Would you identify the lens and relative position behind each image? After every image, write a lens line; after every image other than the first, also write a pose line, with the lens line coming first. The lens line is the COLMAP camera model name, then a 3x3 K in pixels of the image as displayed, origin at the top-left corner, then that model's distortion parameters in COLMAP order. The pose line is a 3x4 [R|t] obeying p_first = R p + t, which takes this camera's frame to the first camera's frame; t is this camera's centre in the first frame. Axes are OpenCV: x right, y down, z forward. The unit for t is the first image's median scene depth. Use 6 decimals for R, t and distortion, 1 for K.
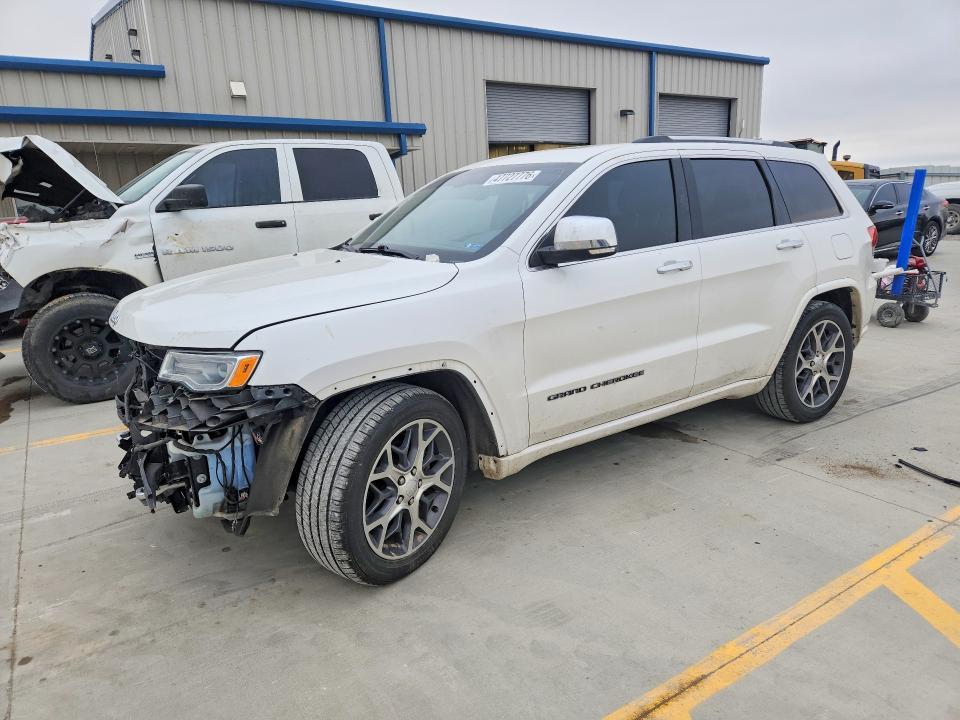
lens RADIAL K [[641.8, 0, 471.2], [0, 641.8, 358.6], [0, 0, 1]] dist [0.061311, -0.051335]
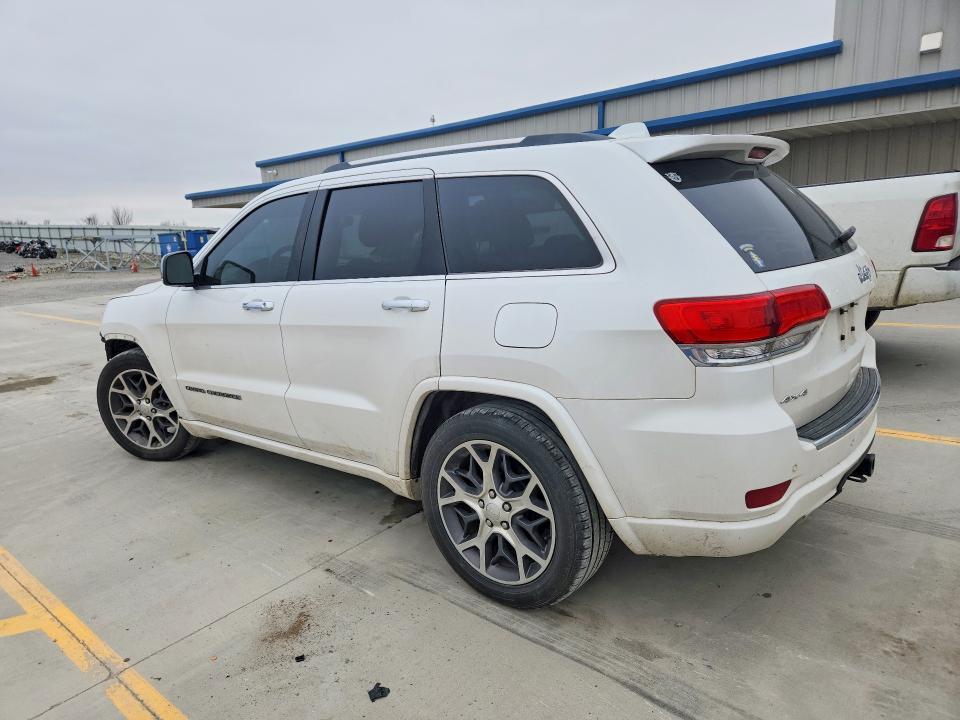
lens RADIAL K [[641.8, 0, 471.2], [0, 641.8, 358.6], [0, 0, 1]] dist [0.061311, -0.051335]
pose [[0.289640, 0.218599, -0.931839, 1.209549], [-0.174480, 0.969316, 0.173158, -0.261425], [0.941098, 0.112434, 0.318893, 0.892524]]
